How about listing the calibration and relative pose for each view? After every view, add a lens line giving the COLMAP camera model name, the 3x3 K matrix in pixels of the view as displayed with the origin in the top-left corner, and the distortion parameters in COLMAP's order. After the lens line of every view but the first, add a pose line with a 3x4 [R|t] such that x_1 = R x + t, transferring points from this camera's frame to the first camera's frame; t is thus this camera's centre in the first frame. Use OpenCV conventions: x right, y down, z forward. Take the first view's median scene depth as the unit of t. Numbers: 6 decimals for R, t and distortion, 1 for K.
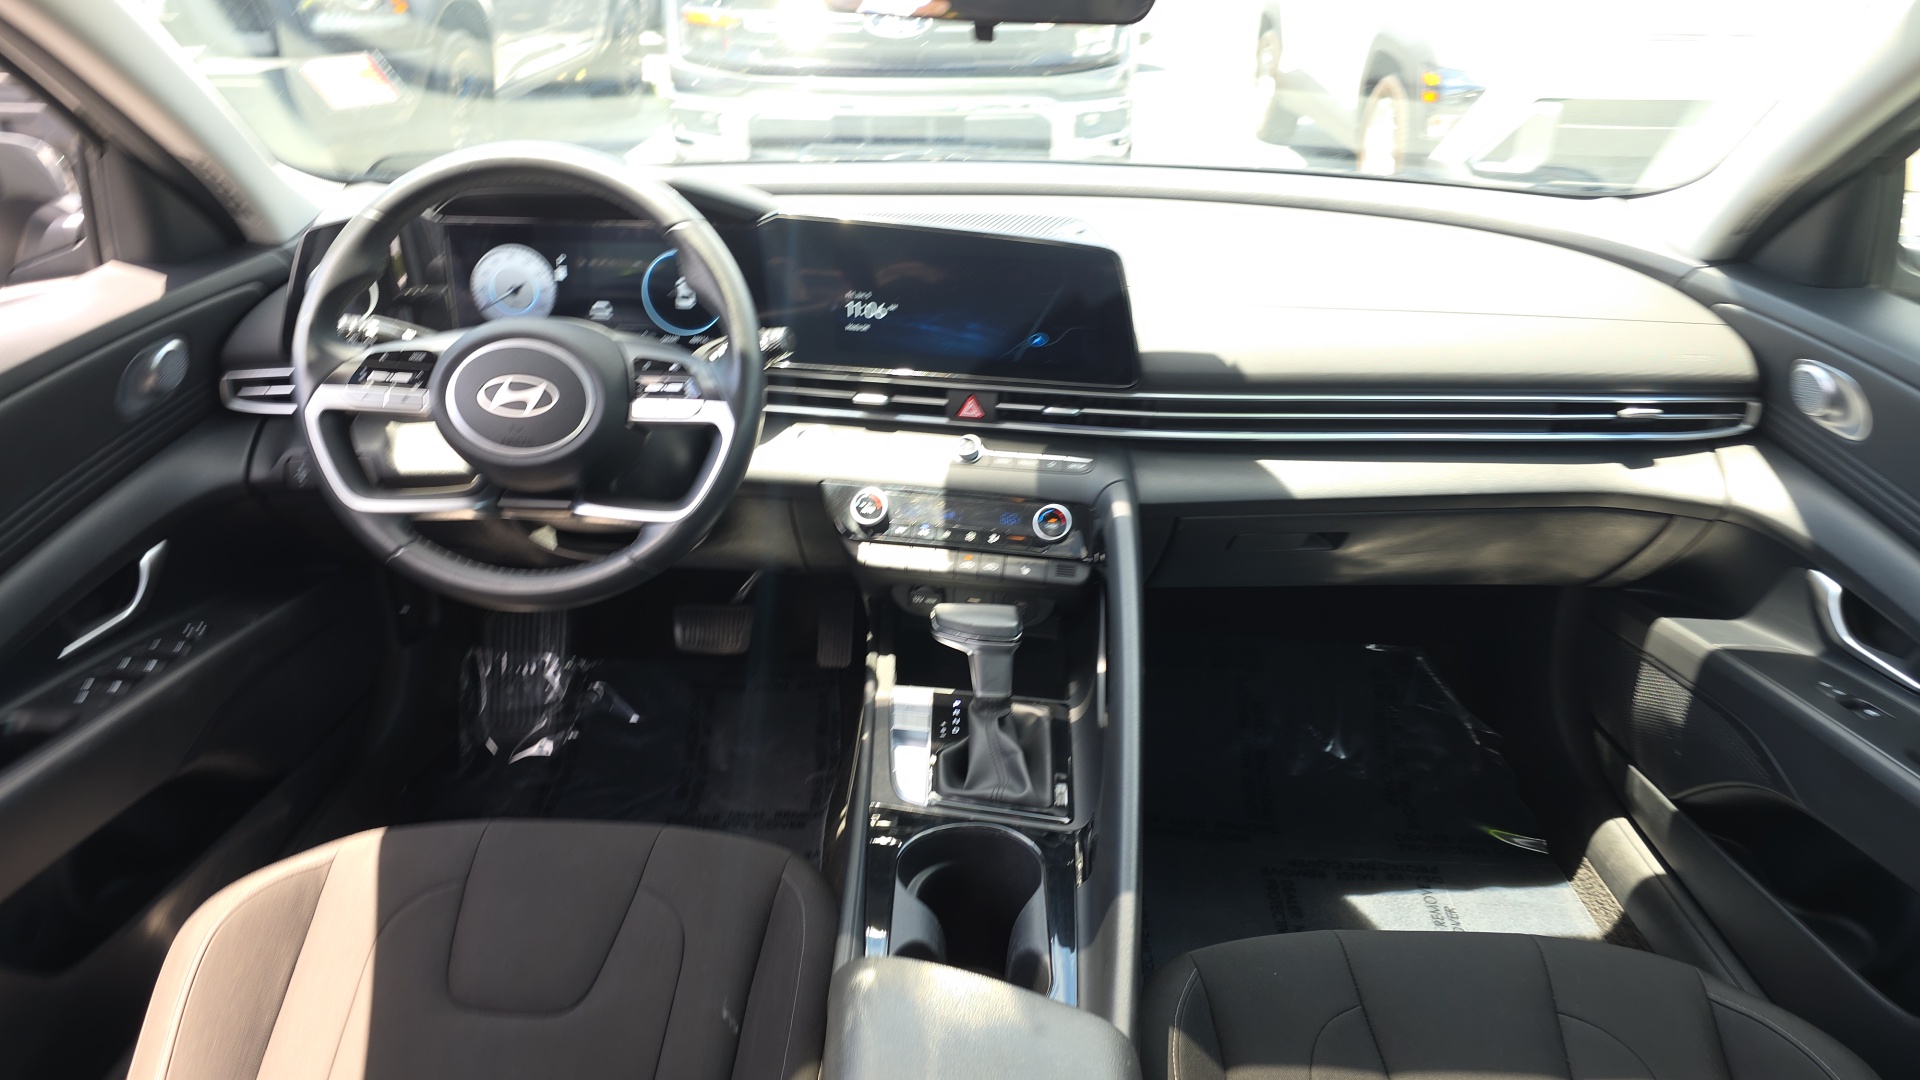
lens RADIAL K [[1266.5, 0, 950.8], [0, 1266.5, 549.4], [0, 0, 1]] dist [0.079263, -0.103488]
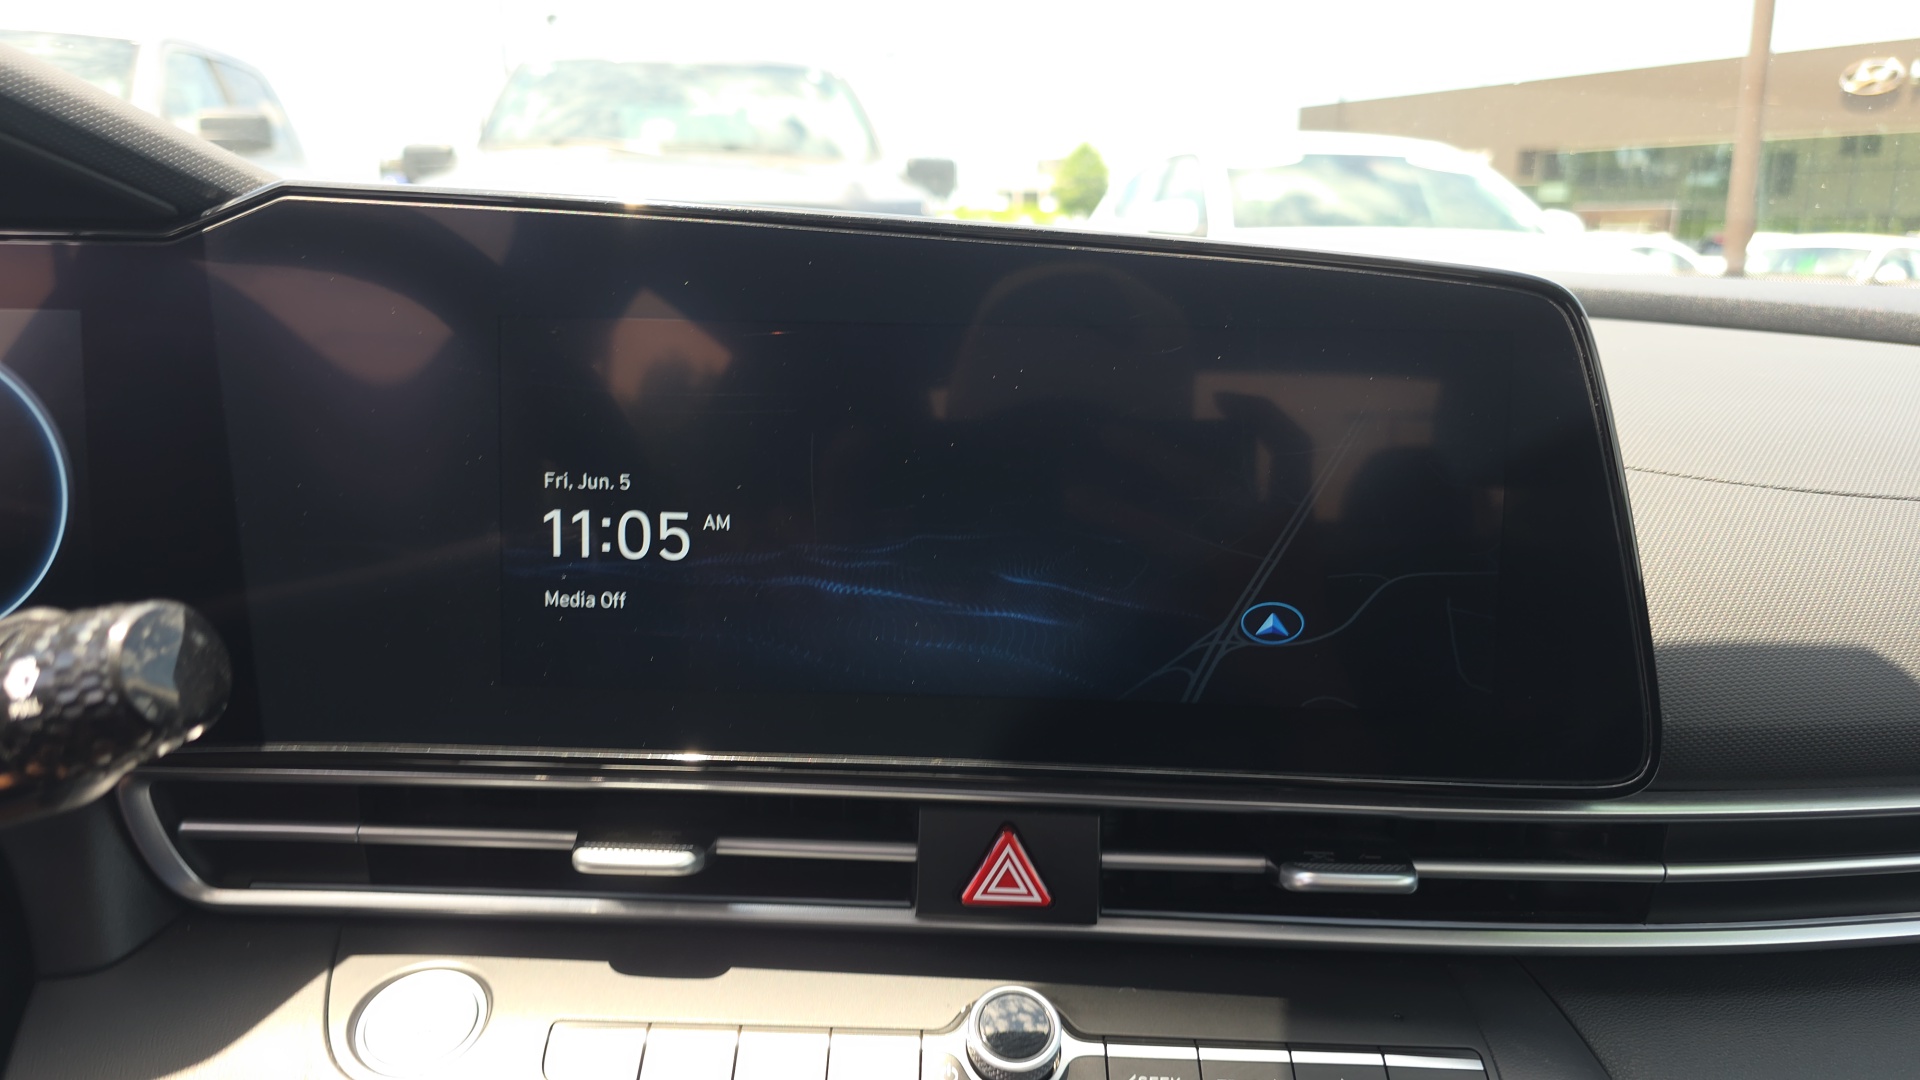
lens RADIAL K [[1335.1, 0, 916.6], [0, 1335.1, 554.6], [0, 0, 1]] dist [0.041203, -0.065455]
pose [[0.991122, -0.026135, 0.130360, -0.040530], [0.054480, 0.974228, -0.218887, -0.119152], [-0.121280, 0.224045, 0.967003, 0.721538]]
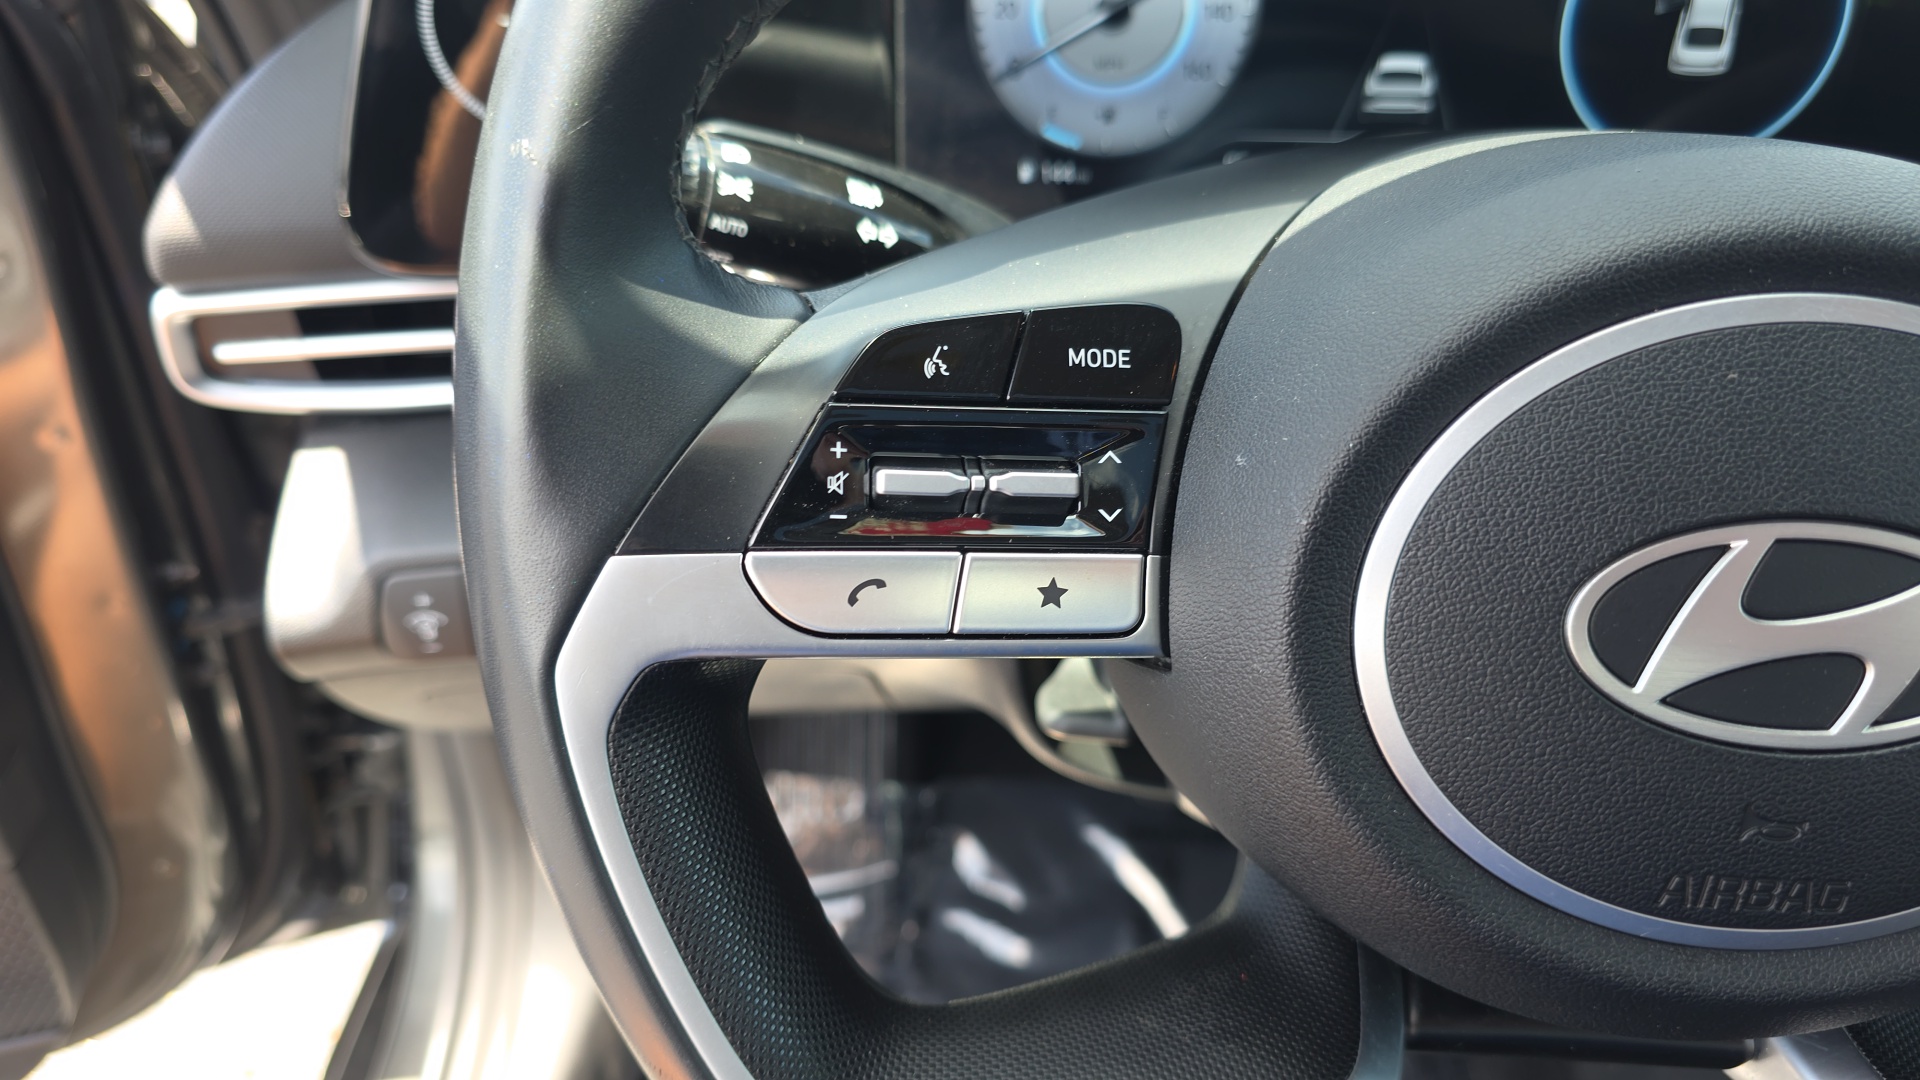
lens RADIAL K [[1355.3, 0, 949.8], [0, 1355.3, 553.5], [0, 0, 1]] dist [0.009699, -0.043109]
pose [[0.999027, 0.013052, -0.042127, -0.367198], [-0.006276, 0.987559, 0.157126, -0.130845], [0.043653, -0.156709, 0.986680, 0.683113]]
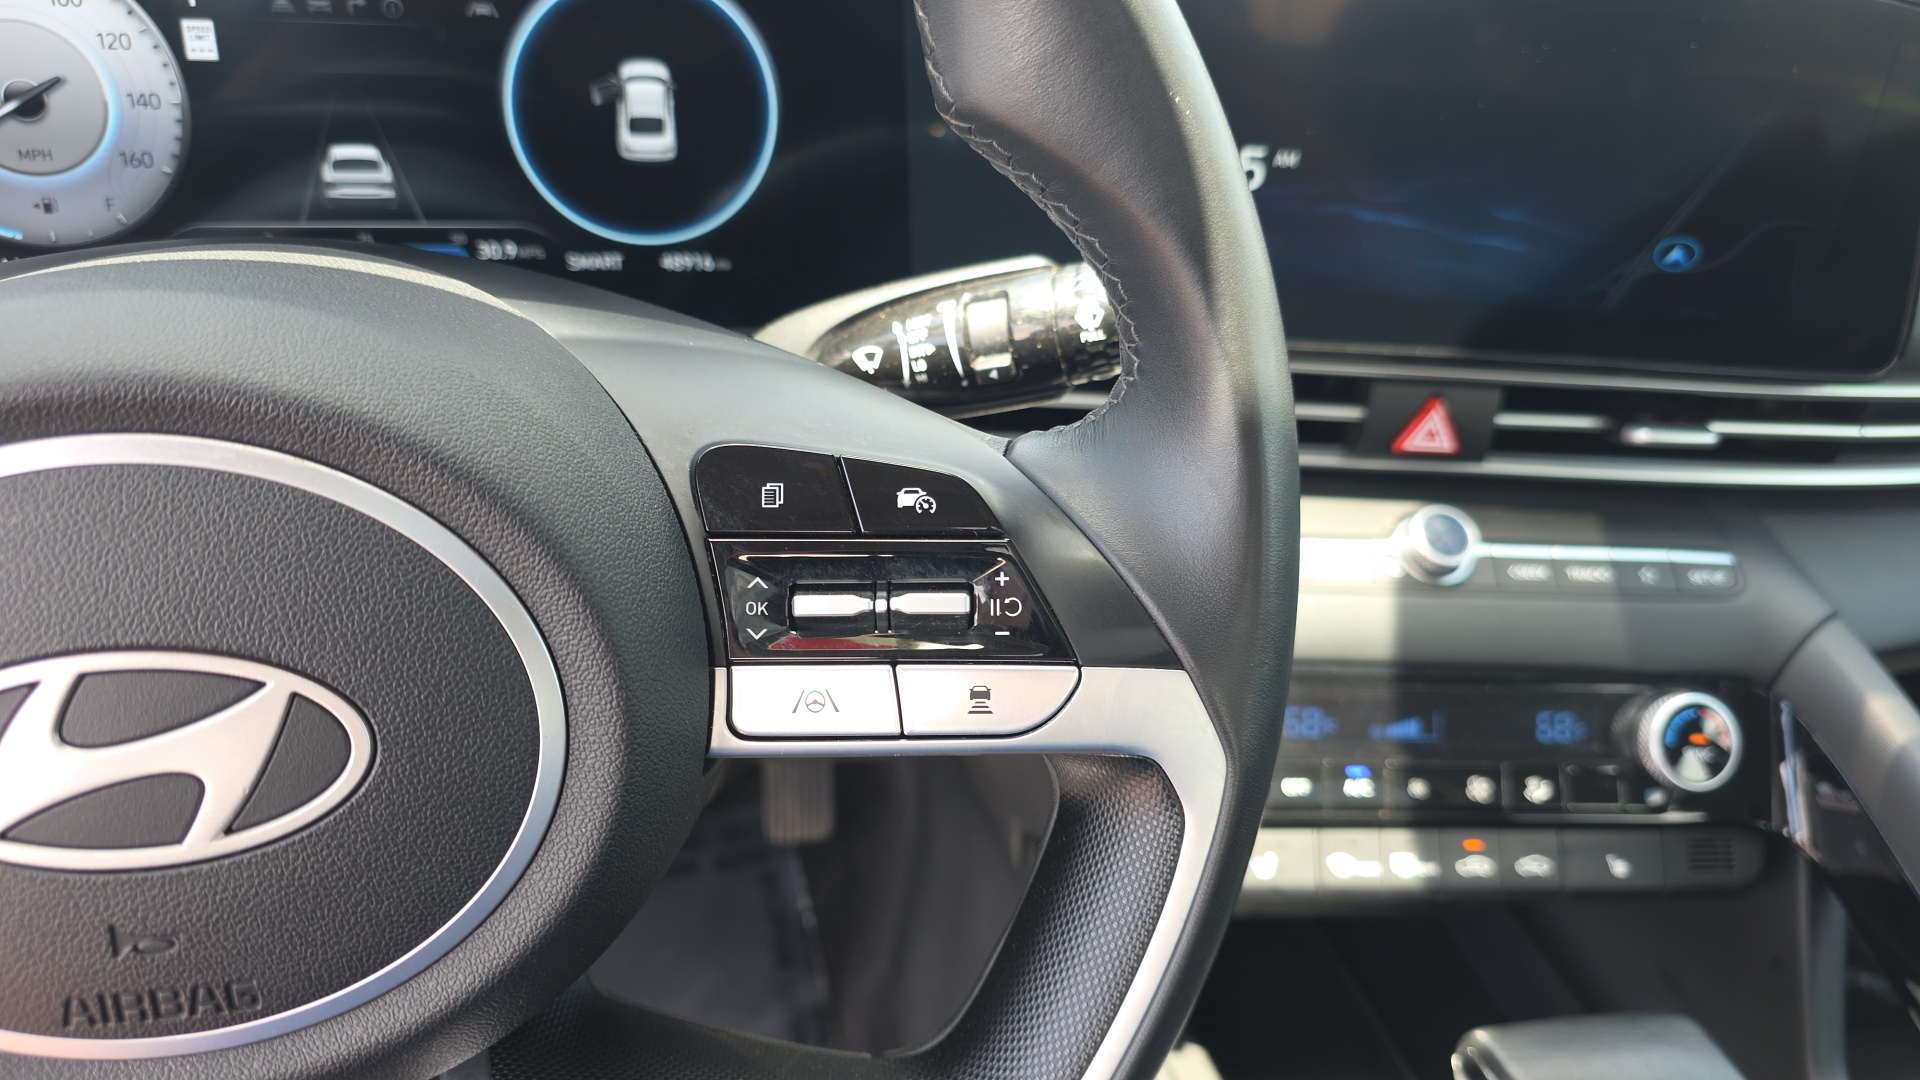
lens RADIAL K [[1355.3, 0, 949.8], [0, 1355.3, 553.5], [0, 0, 1]] dist [0.009699, -0.043109]
pose [[0.966846, -0.071824, 0.245052, -0.227083], [0.036785, 0.988795, 0.144676, -0.141678], [-0.252697, -0.130865, 0.958654, 0.662151]]
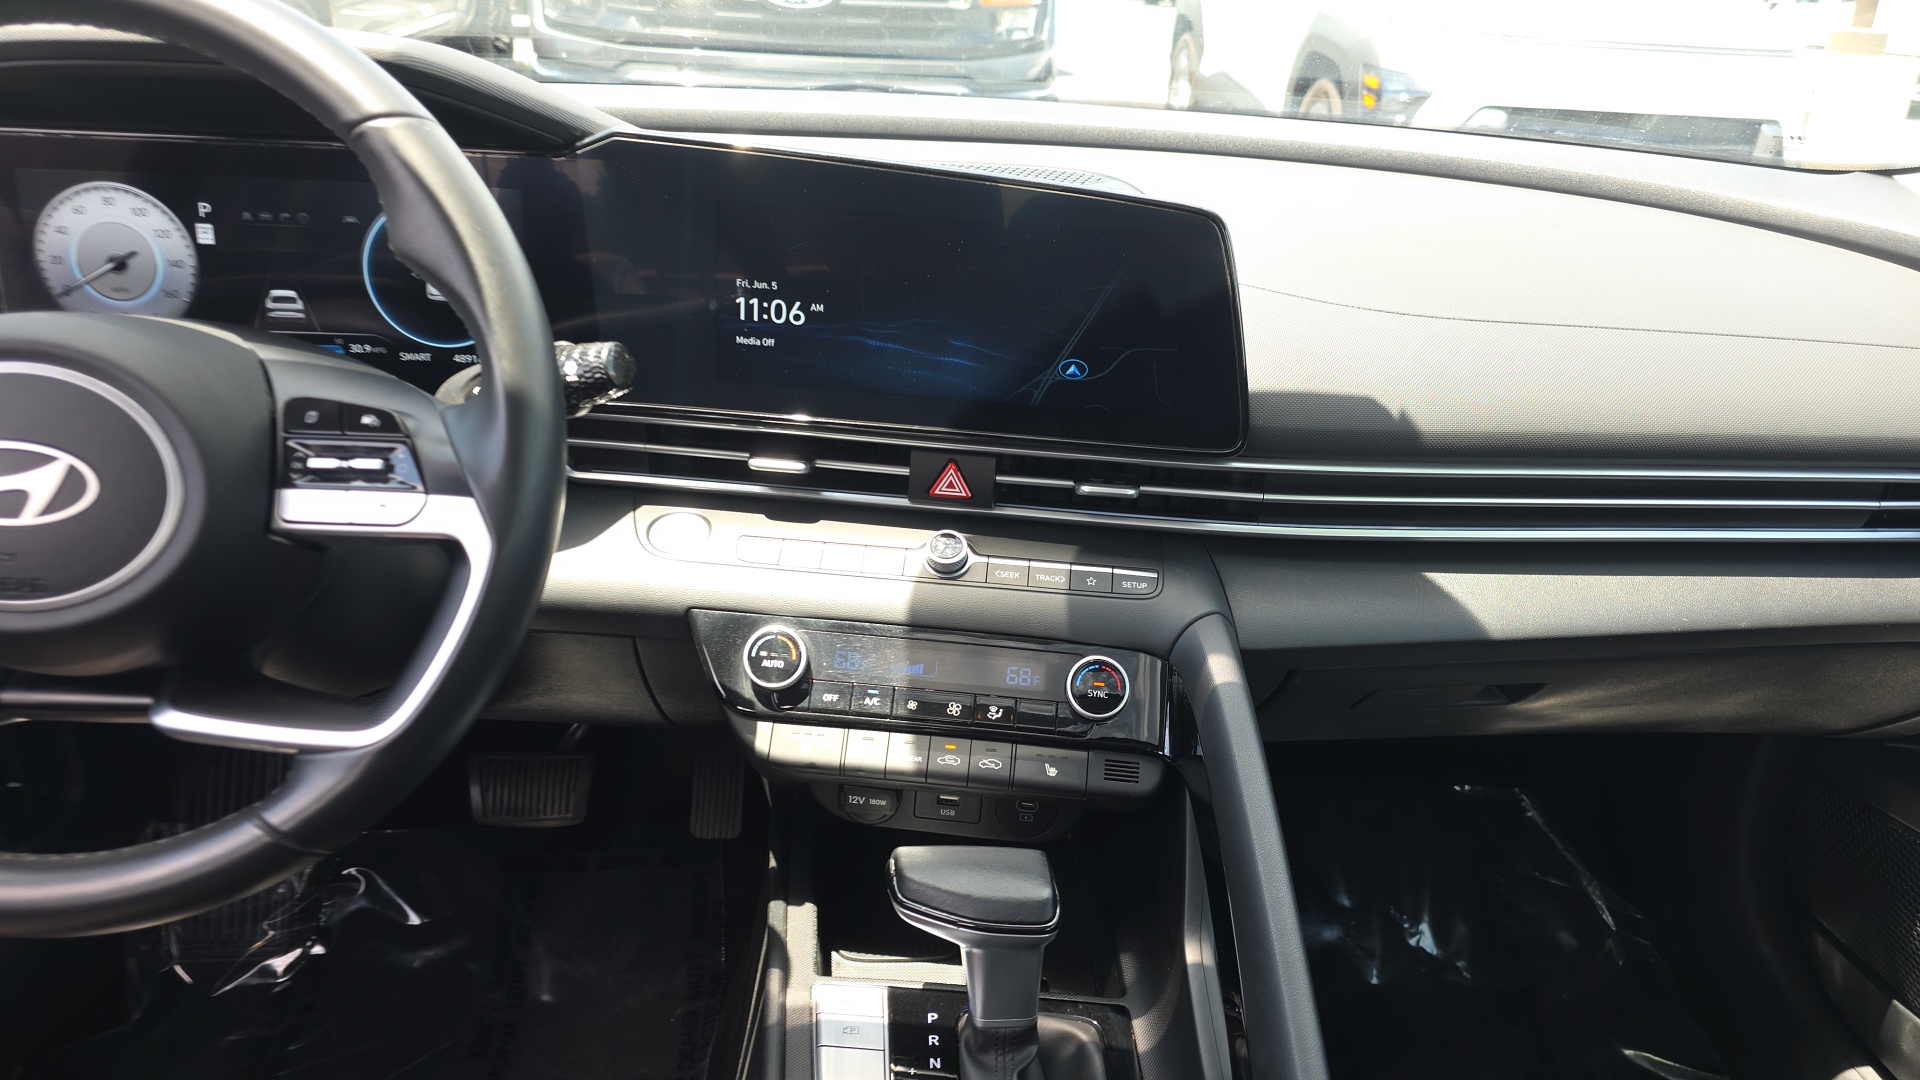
lens RADIAL K [[1286.9, 0, 973.5], [0, 1286.9, 566.7], [0, 0, 1]] dist [0.047125, -0.059949]
pose [[0.995128, 0.000006, 0.098594, -0.032937], [-0.000333, 0.999995, 0.003295, -0.076178], [-0.098593, -0.003312, 0.995122, 0.418301]]
